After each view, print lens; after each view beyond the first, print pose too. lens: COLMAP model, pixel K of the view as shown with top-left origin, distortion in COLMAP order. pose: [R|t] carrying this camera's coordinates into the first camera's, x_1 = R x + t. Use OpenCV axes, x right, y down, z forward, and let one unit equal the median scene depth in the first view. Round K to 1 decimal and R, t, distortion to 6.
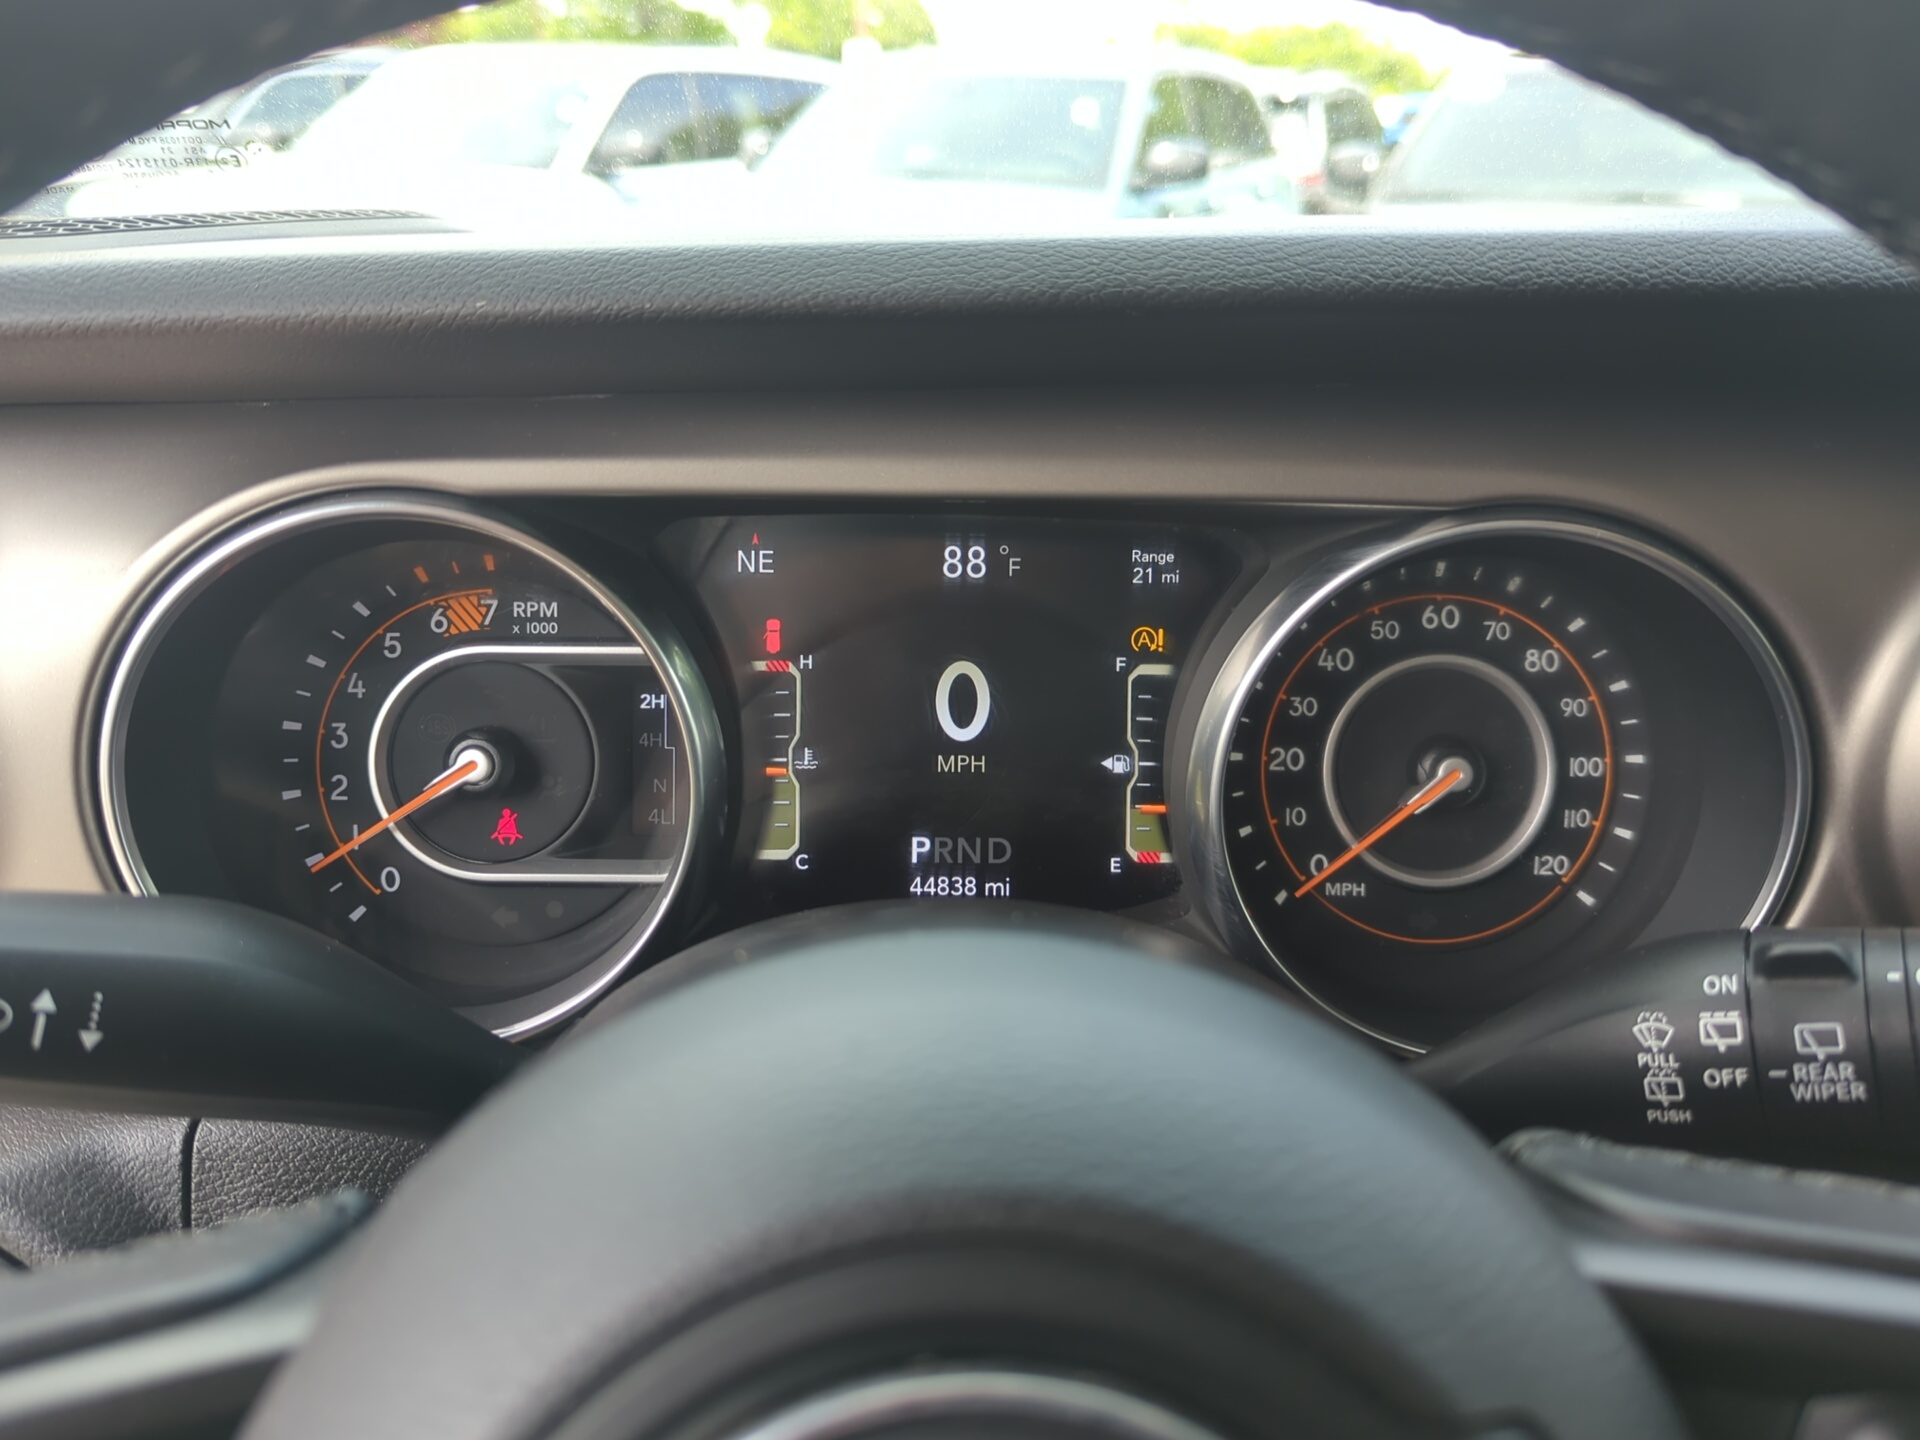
lens RADIAL K [[1567.1, 0, 979.4], [0, 1567.1, 703.2], [0, 0, 1]] dist [0.051287, -0.047587]
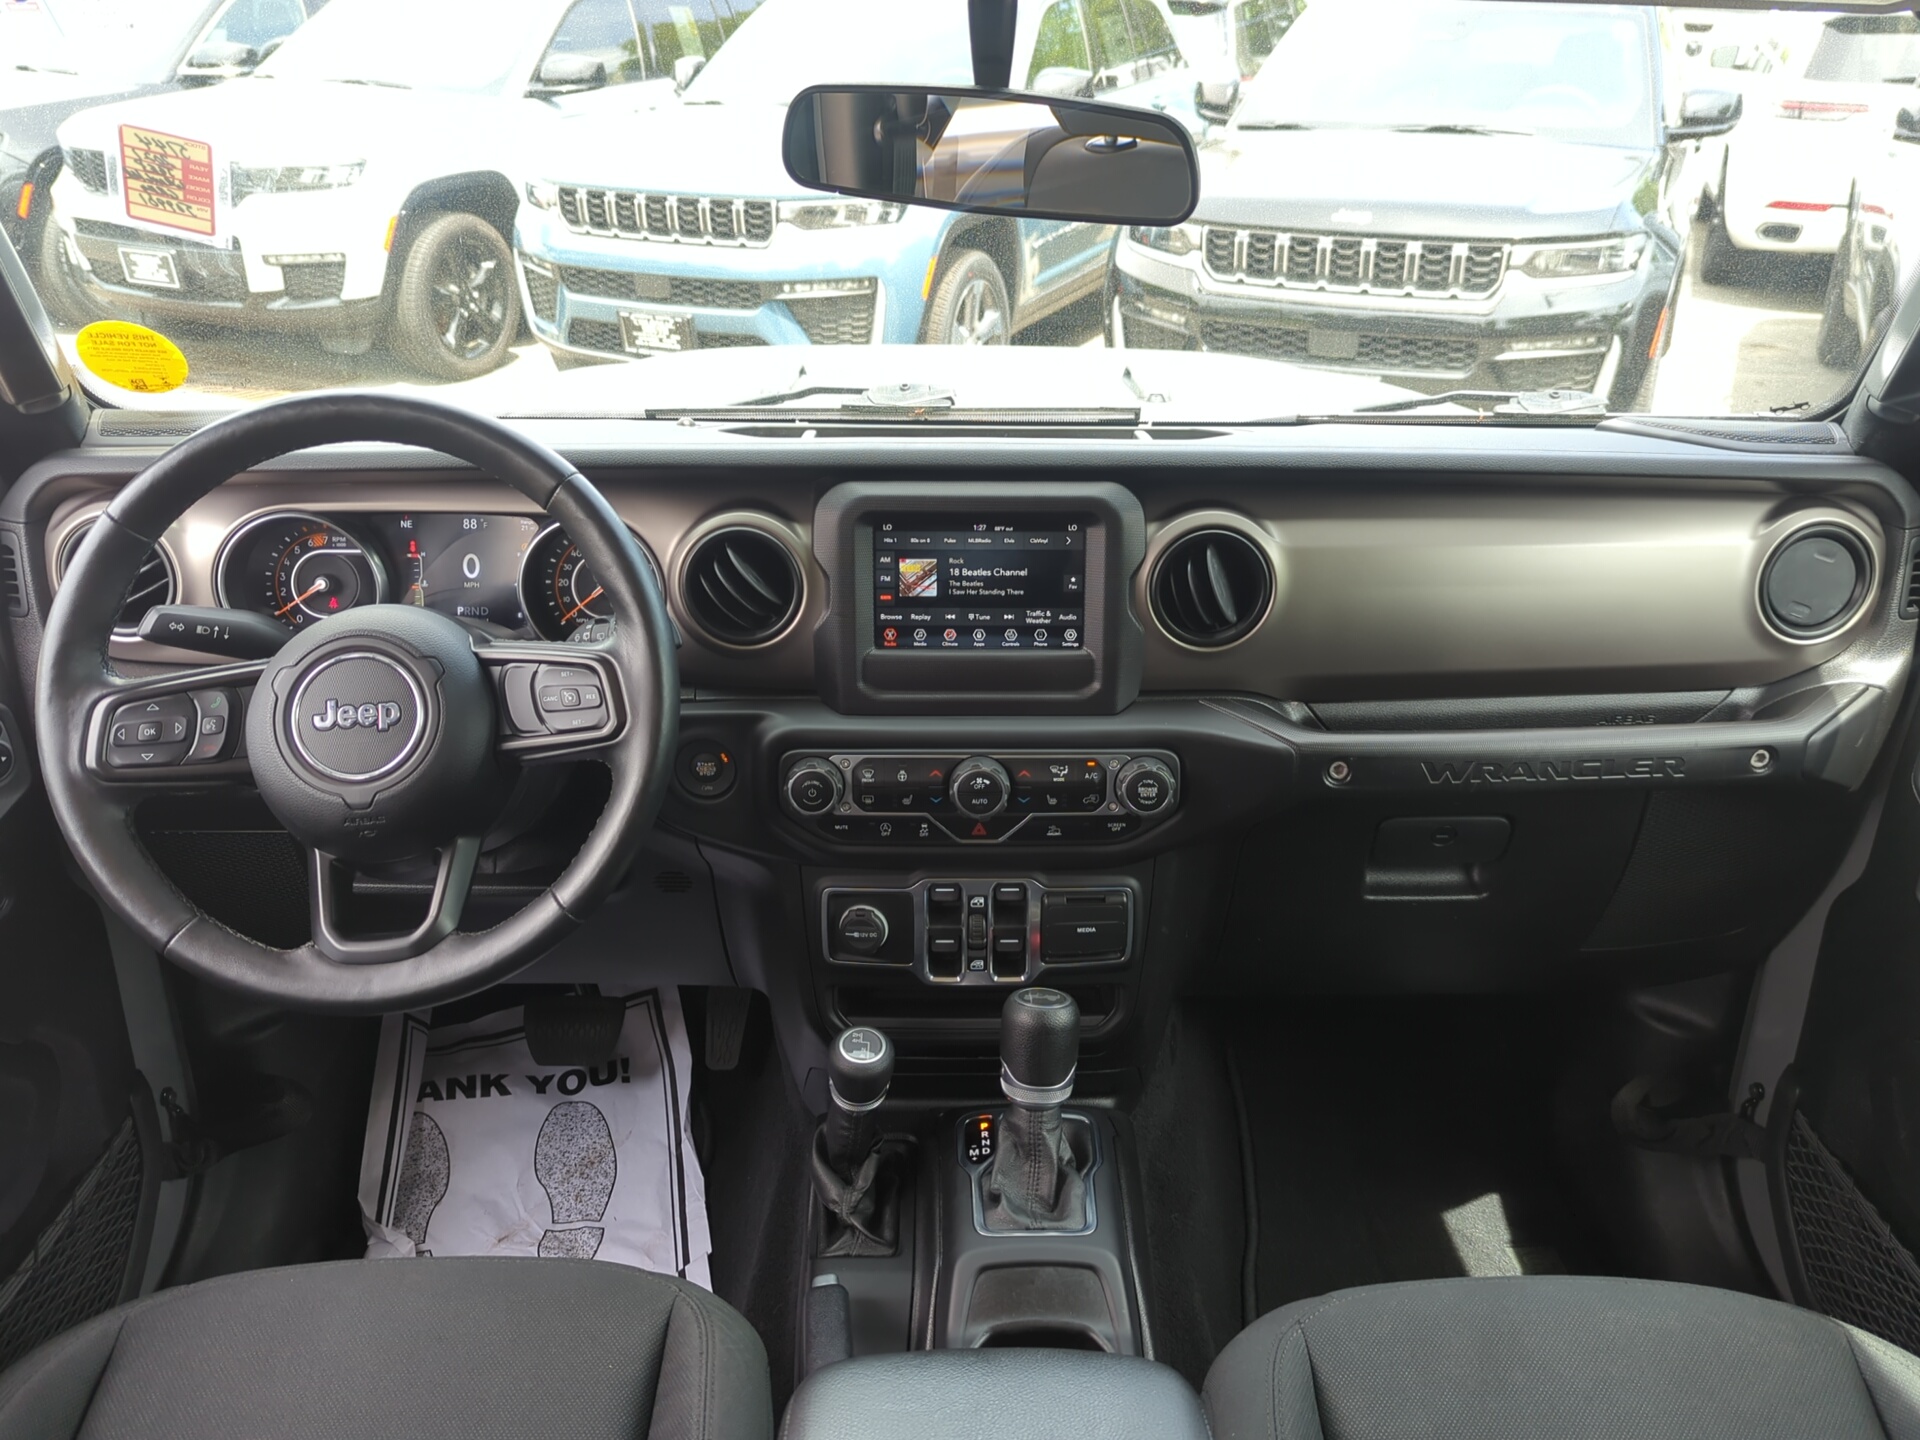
lens RADIAL K [[1567.1, 0, 984.8], [0, 1567.1, 690.2], [0, 0, 1]] dist [0.051287, -0.047587]
pose [[0.999965, -0.006570, 0.005246, 1.093905], [0.006183, 0.997484, 0.070615, 0.033577], [-0.005697, -0.070580, 0.997490, -2.434656]]
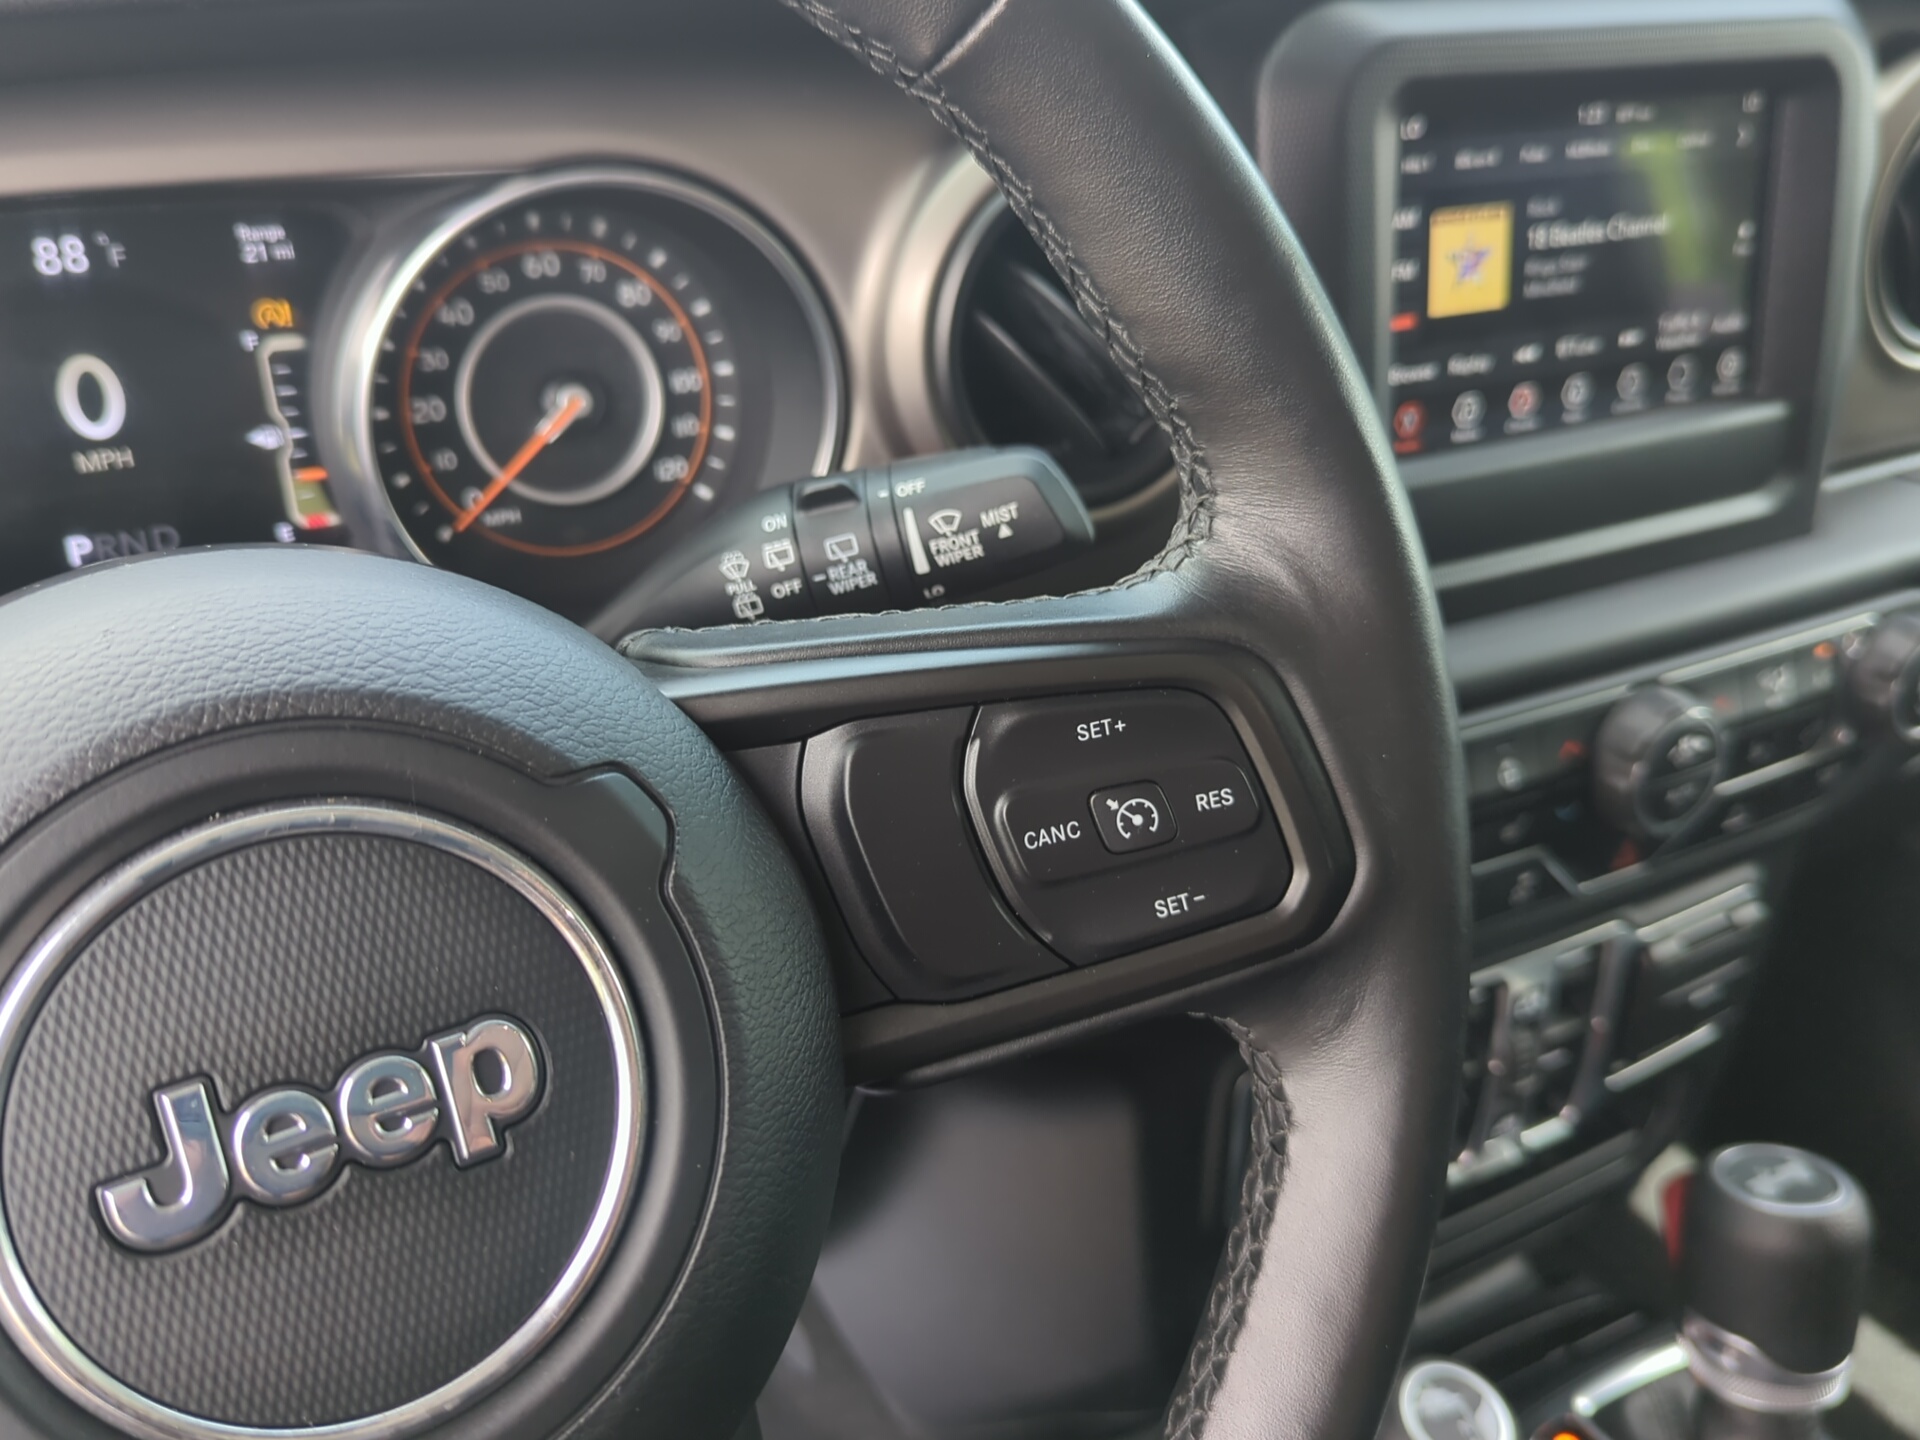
lens RADIAL K [[1734.0, 0, 966.5], [0, 1734.0, 704.3], [0, 0, 1]] dist [0.006759, 0.002291]
pose [[0.881336, -0.211288, 0.422616, -0.030121], [0.128209, 0.967828, 0.216498, 0.020212], [-0.454763, -0.136625, 0.880071, -0.272479]]
